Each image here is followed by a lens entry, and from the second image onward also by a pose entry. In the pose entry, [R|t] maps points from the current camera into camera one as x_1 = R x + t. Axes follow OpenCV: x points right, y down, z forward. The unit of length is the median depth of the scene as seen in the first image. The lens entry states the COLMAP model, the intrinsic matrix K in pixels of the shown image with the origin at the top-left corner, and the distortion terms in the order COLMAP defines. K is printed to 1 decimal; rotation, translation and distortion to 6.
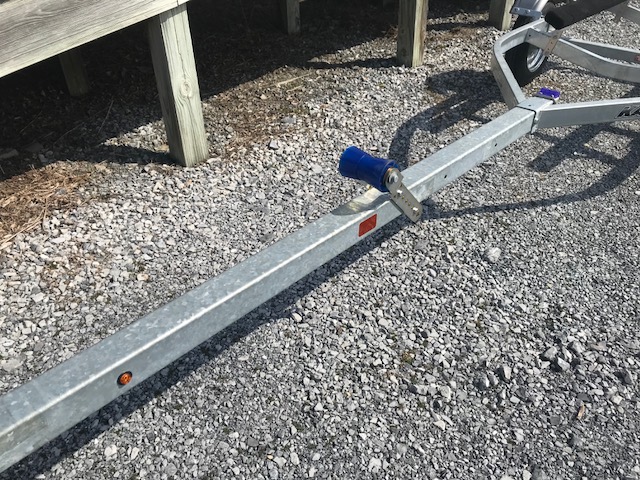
lens RADIAL K [[527.0, 0, 319.3], [0, 527.0, 241.1], [0, 0, 1]] dist [0.011905, -0.014655]
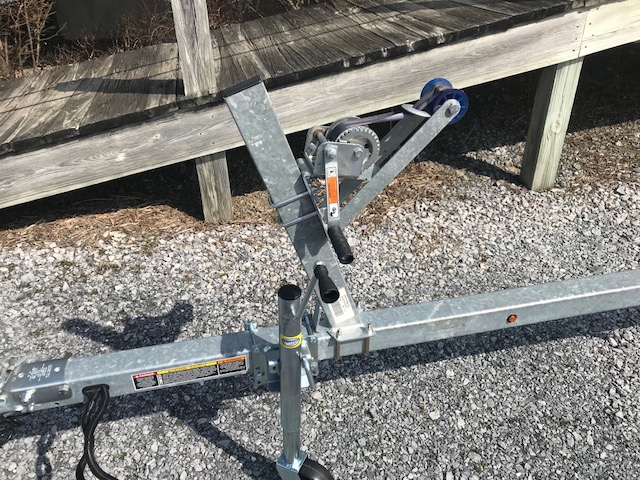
lens RADIAL K [[527.0, 0, 314.3], [0, 527.0, 237.4], [0, 0, 1]] dist [0.011905, -0.014655]
pose [[0.828484, 0.290734, -0.478632, -0.079397], [-0.307490, 0.950482, 0.045100, 0.063682], [0.468043, 0.109810, 0.876857, -0.275455]]
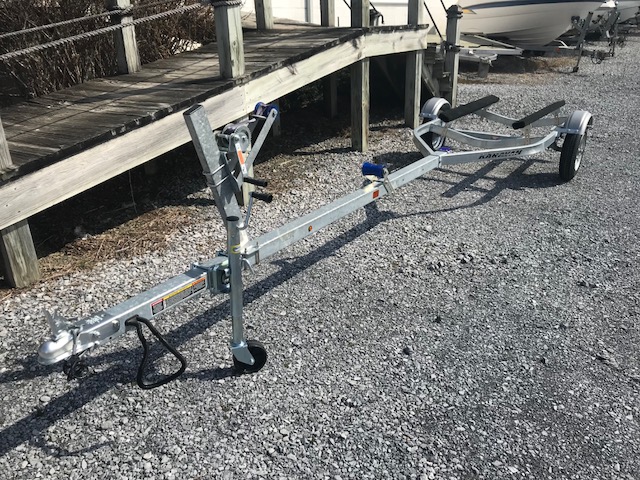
lens RADIAL K [[527.0, 0, 316.7], [0, 527.0, 243.7], [0, 0, 1]] dist [0.011905, -0.014655]
pose [[0.989143, -0.059540, 0.134356, -0.320722], [0.085356, 0.976993, -0.195445, 0.400703], [-0.119628, 0.204791, 0.971468, -0.773686]]
